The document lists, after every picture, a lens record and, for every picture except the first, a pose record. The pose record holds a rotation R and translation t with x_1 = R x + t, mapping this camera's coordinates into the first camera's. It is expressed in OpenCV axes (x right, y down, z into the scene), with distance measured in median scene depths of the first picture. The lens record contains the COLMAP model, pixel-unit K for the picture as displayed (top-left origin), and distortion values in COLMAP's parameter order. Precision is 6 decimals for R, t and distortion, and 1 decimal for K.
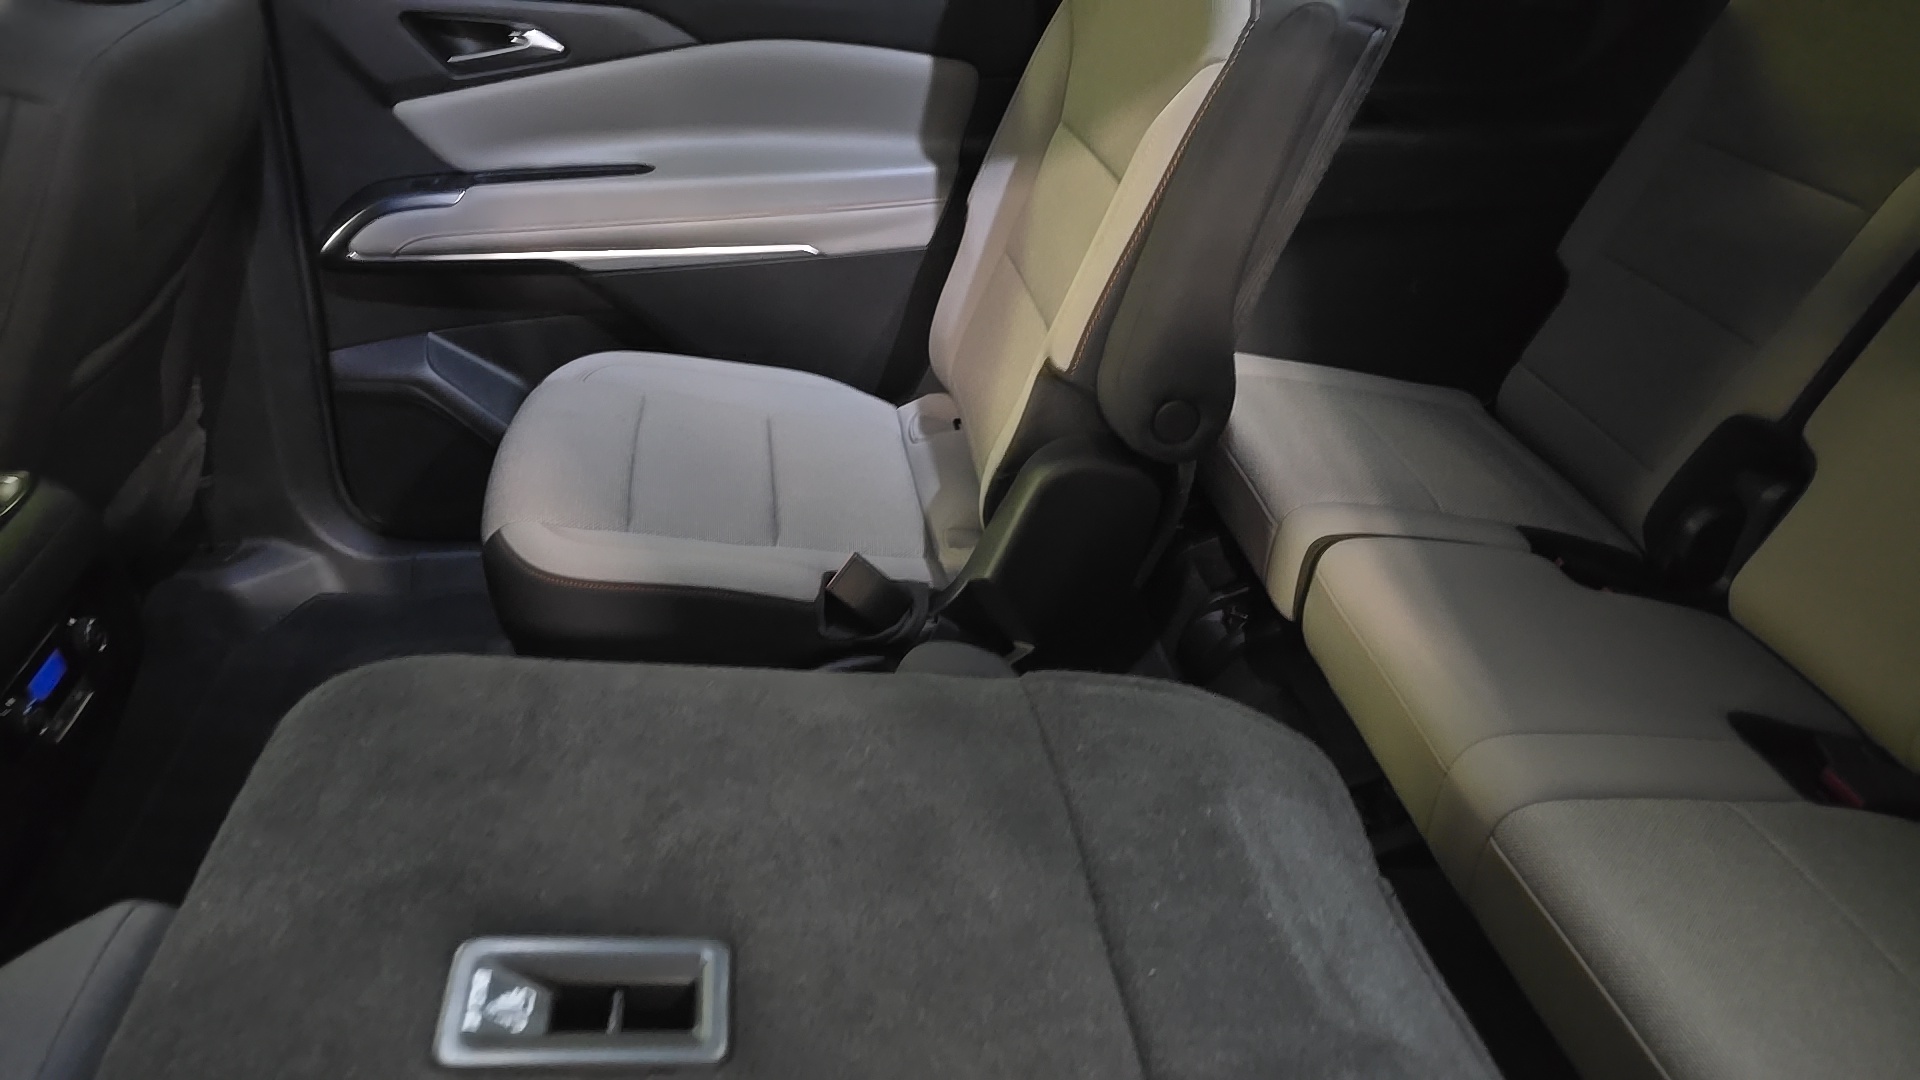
lens RADIAL K [[1291.8, 0, 960.0], [0, 1291.8, 540.0], [0, 0, 1]] dist [0.056685, -0.043961]
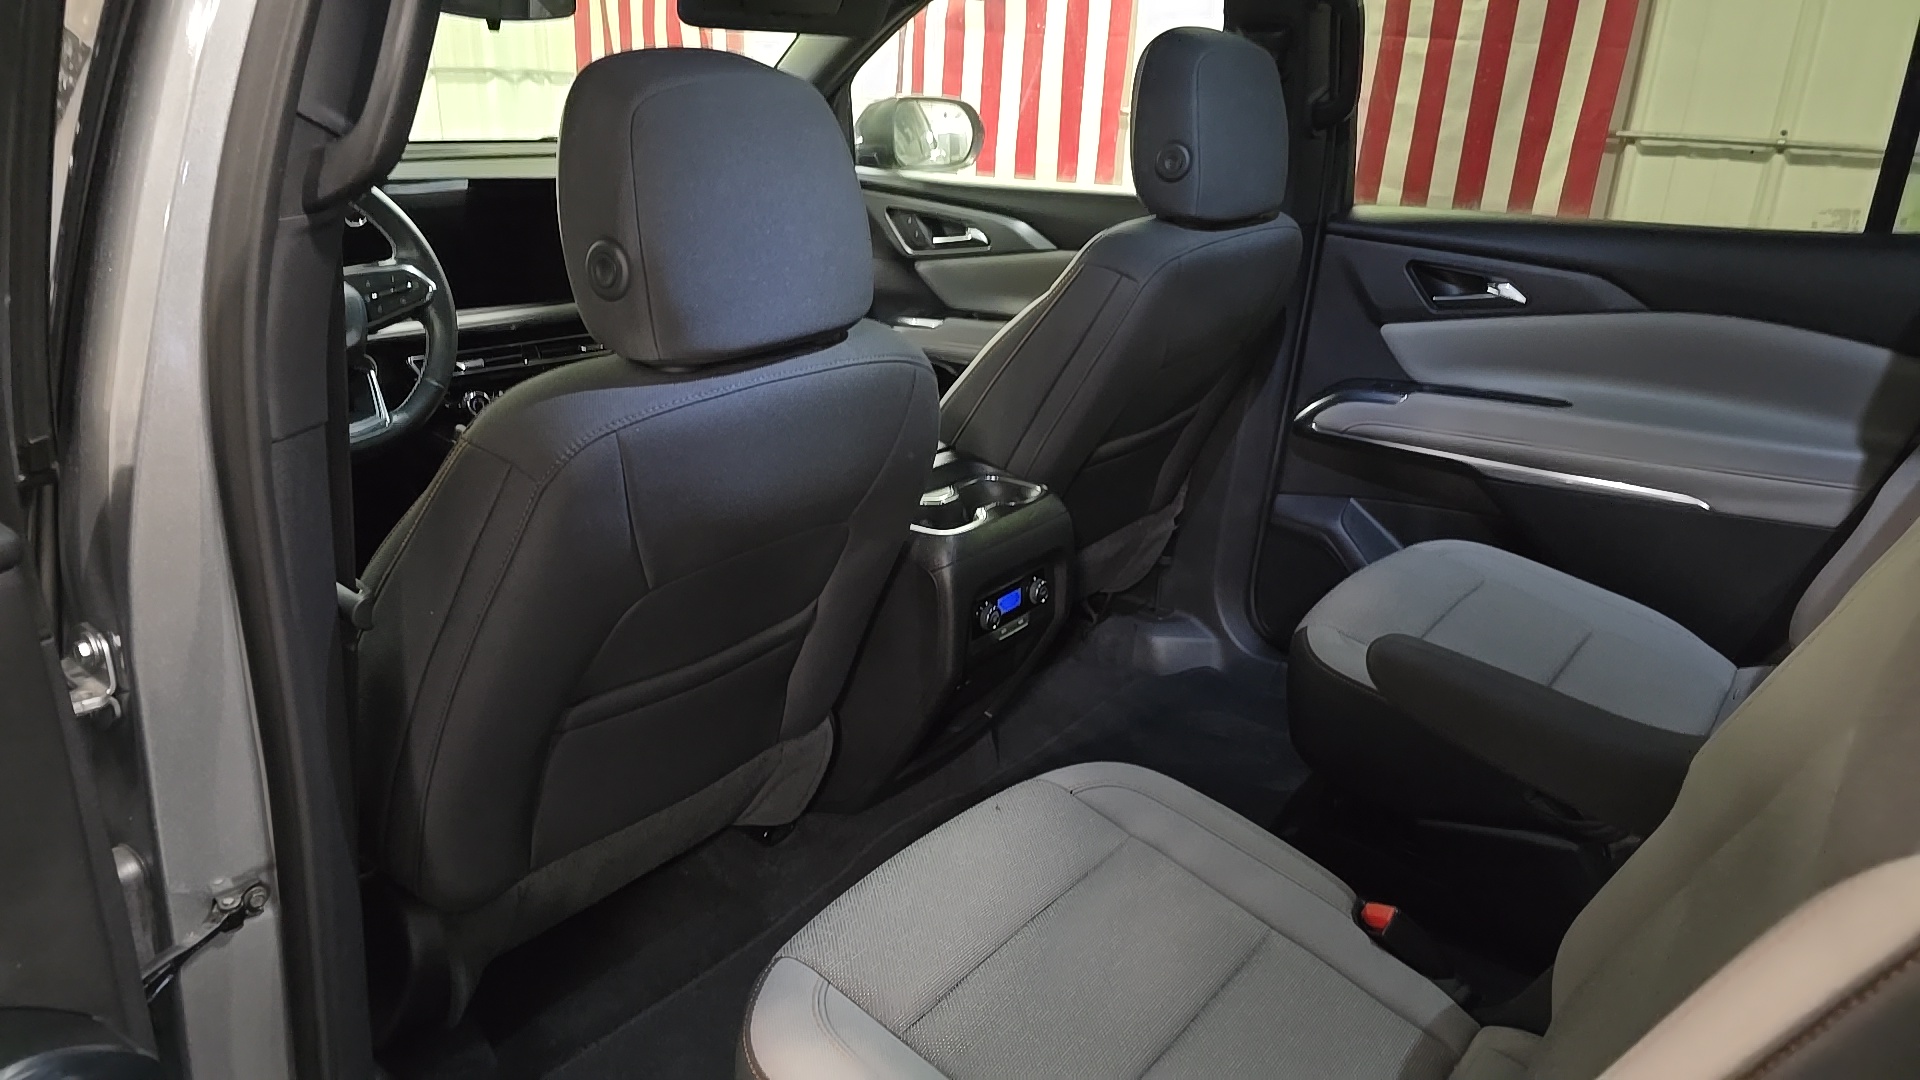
lens RADIAL K [[1291.8, 0, 960.0], [0, 1291.8, 540.0], [0, 0, 1]] dist [0.056685, -0.043961]
pose [[0.691370, 0.253035, -0.676743, 0.193077], [-0.368285, 0.929267, -0.028792, 0.054813], [0.621589, 0.269140, 0.735656, -0.147443]]
